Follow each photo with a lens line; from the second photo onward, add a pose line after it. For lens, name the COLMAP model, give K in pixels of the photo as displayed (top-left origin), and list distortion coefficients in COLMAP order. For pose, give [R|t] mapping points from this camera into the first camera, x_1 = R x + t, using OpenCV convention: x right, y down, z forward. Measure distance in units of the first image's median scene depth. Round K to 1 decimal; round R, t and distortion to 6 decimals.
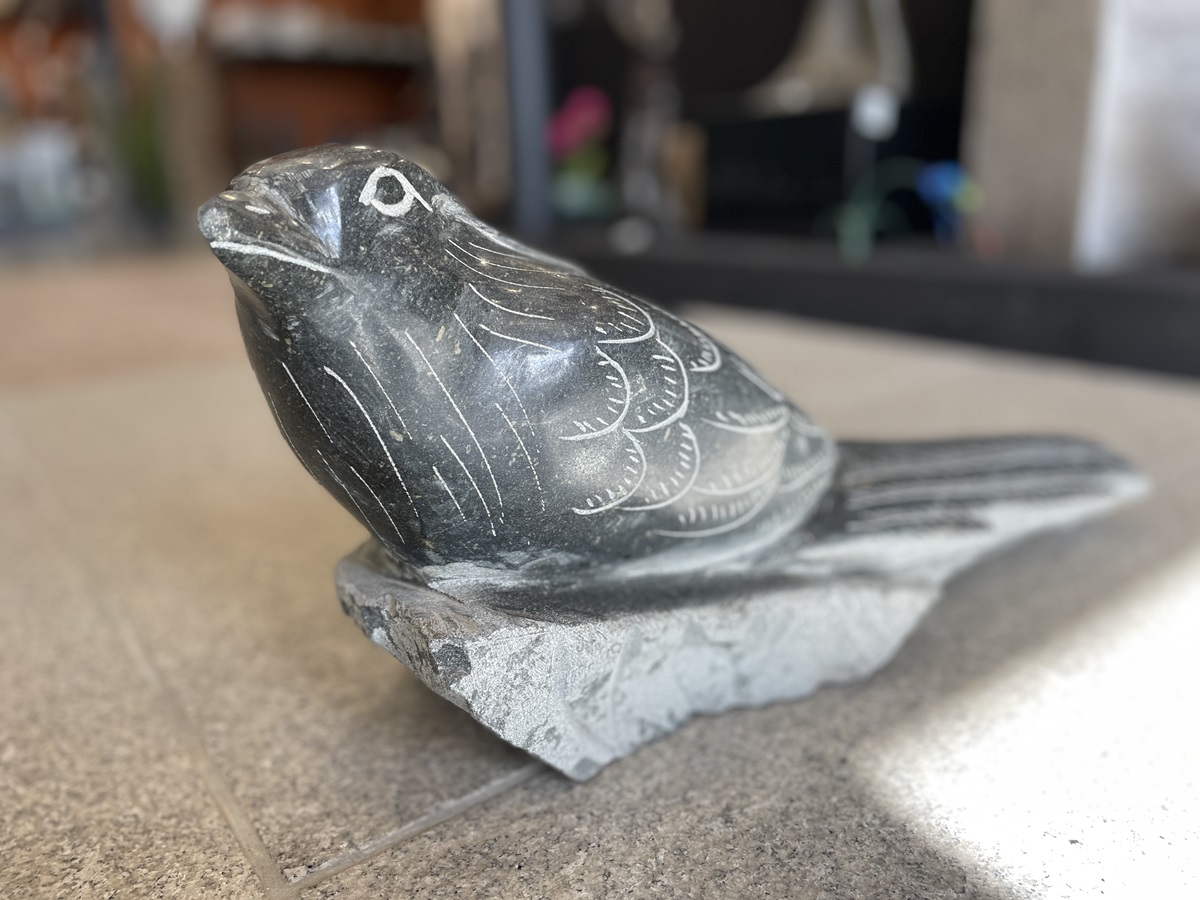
lens RADIAL K [[916.4, 0, 604.9], [0, 916.4, 453.0], [0, 0, 1]] dist [0.066439, -0.106205]
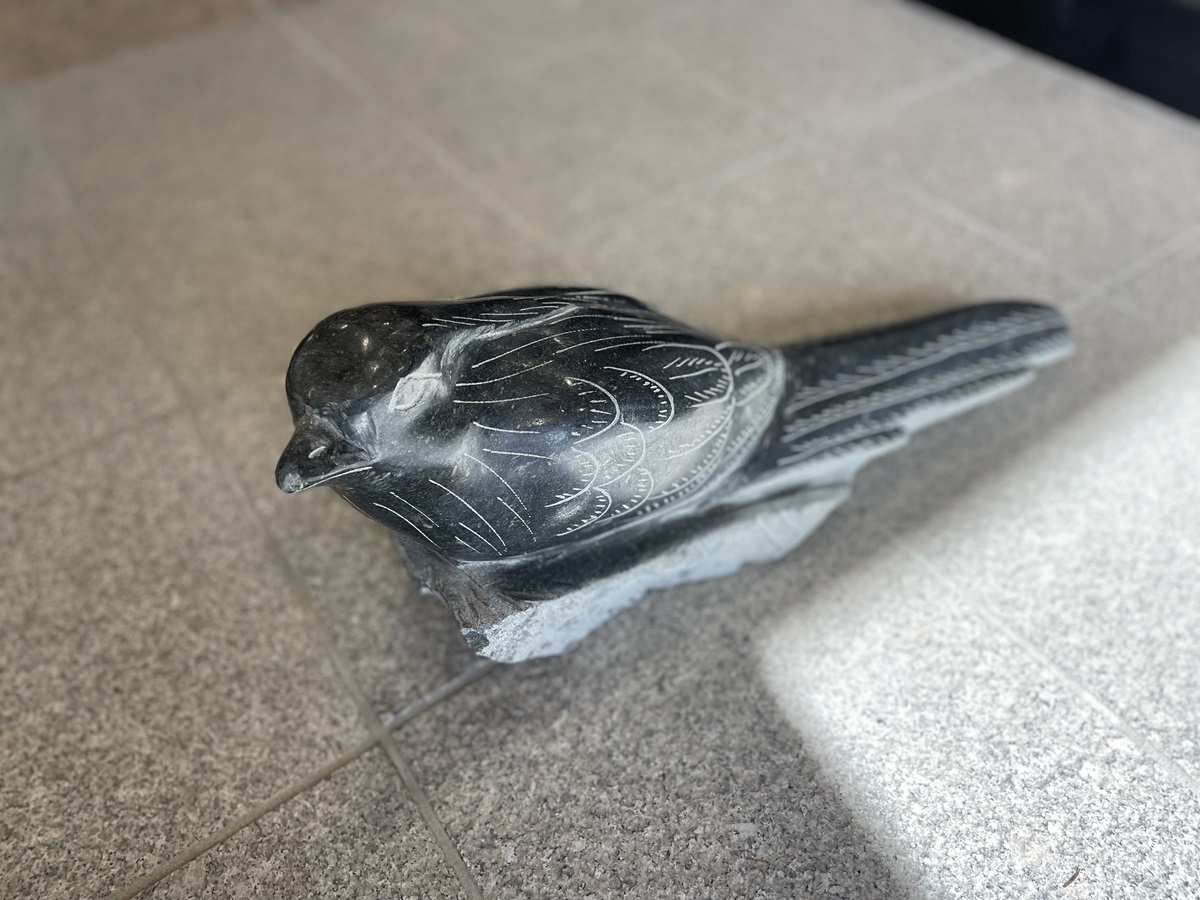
lens RADIAL K [[895.5, 0, 600.0], [0, 895.5, 450.0], [0, 0, 1]] dist [0.060718, -0.107070]
pose [[0.999285, 0.028897, -0.024392, 0.055075], [-0.012967, 0.867762, 0.496810, -0.668415], [0.035523, -0.496139, 0.867516, -0.102236]]
